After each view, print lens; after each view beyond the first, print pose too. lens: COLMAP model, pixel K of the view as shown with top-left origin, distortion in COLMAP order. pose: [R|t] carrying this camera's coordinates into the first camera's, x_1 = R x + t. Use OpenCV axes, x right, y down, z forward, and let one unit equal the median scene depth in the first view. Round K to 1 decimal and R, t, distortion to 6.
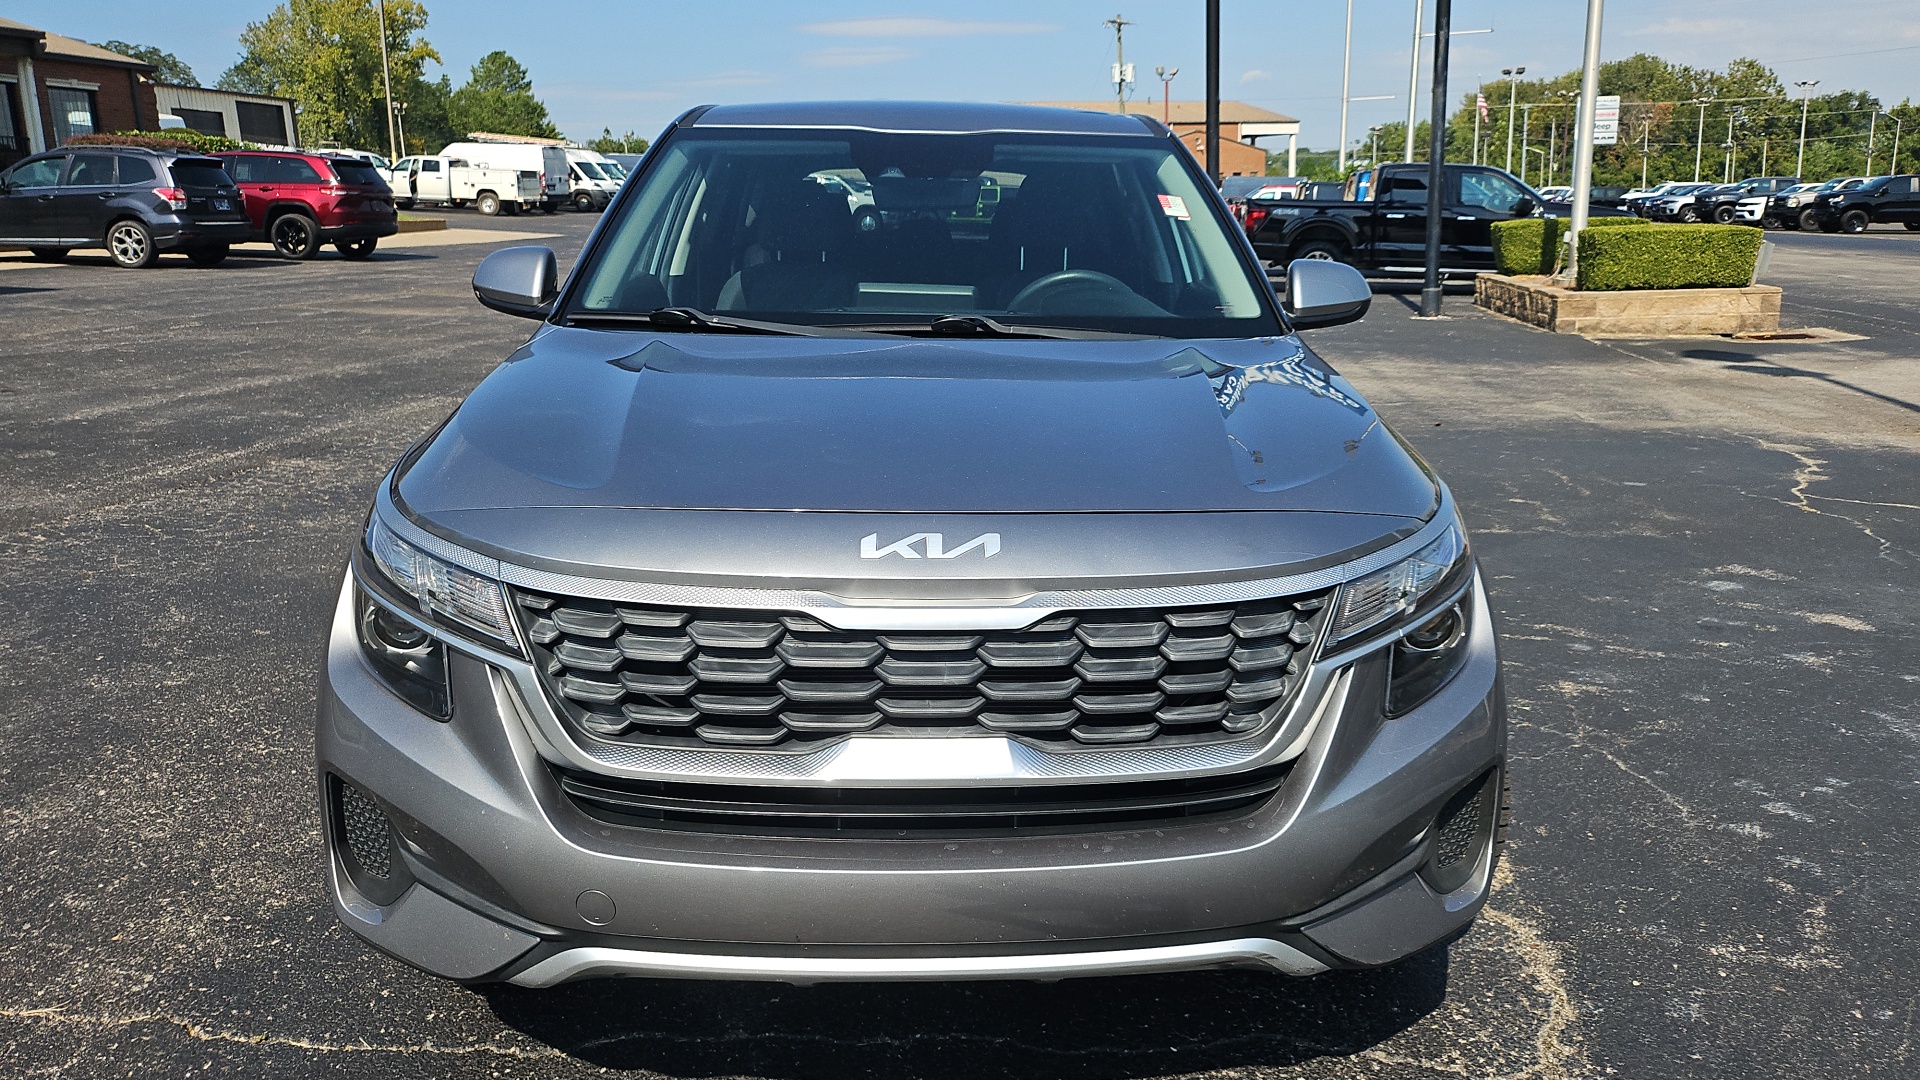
lens RADIAL K [[1352.3, 0, 962.8], [0, 1352.3, 541.5], [0, 0, 1]] dist [0.021917, -0.028774]
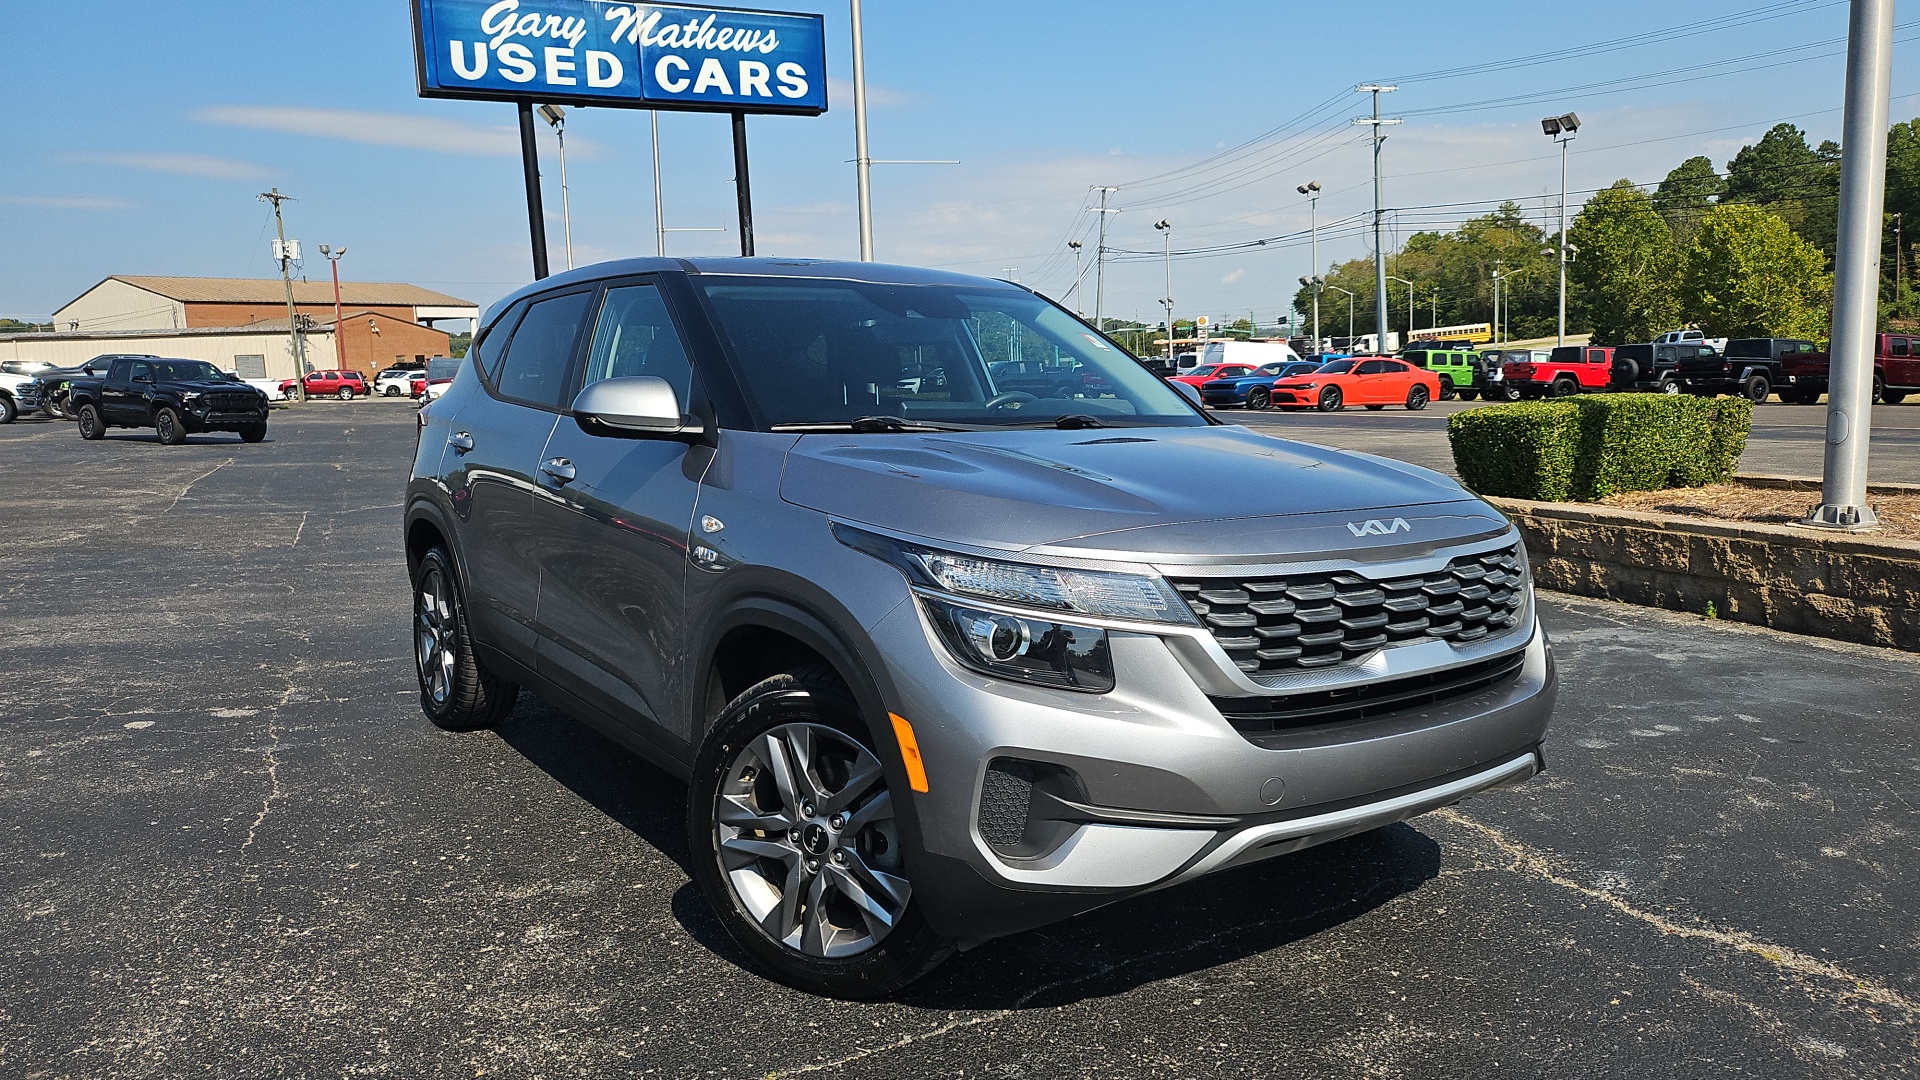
lens RADIAL K [[1352.3, 0, 977.8], [0, 1352.3, 544.7], [0, 0, 1]] dist [0.021917, -0.028774]
pose [[0.832608, -0.068612, 0.549596, -1.191124], [0.138259, 0.986630, -0.086284, 0.088106], [-0.536328, 0.147827, 0.830963, -0.048213]]
